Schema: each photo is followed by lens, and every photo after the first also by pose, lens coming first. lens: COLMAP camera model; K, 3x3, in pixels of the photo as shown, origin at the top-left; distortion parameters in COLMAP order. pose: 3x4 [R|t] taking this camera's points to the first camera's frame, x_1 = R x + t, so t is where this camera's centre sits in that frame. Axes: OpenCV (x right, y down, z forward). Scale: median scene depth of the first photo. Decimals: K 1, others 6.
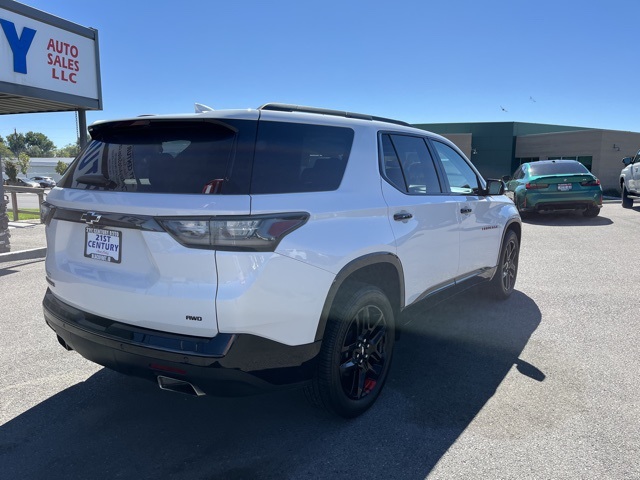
lens RADIAL K [[488.7, 0, 322.0], [0, 488.7, 247.7], [0, 0, 1]] dist [0.034208, -0.064945]
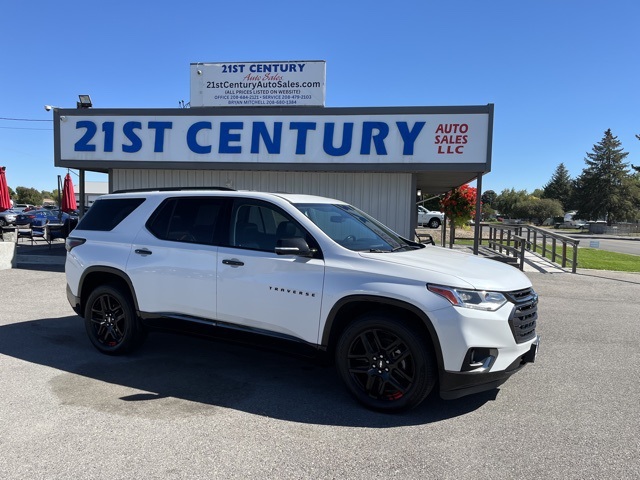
lens RADIAL K [[483.9, 0, 318.3], [0, 483.9, 241.5], [0, 0, 1]] dist [0.070323, -0.098044]
pose [[0.118661, 0.054989, -0.991411, 0.722885], [-0.170238, 0.984808, 0.034247, -0.099727], [0.978232, 0.164712, 0.126219, 0.547459]]
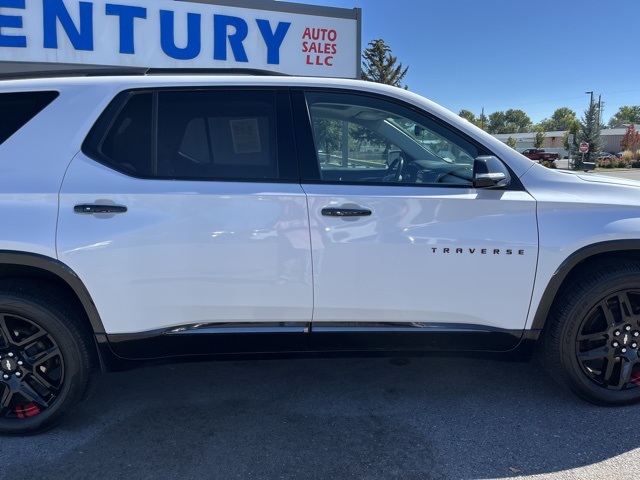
lens RADIAL K [[483.9, 0, 318.1], [0, 483.9, 243.3], [0, 0, 1]] dist [0.070323, -0.098044]
pose [[0.621493, 0.137173, -0.771317, 0.375325], [-0.104946, 0.990255, 0.091548, -0.045654], [0.776359, 0.024050, 0.629832, 0.325314]]
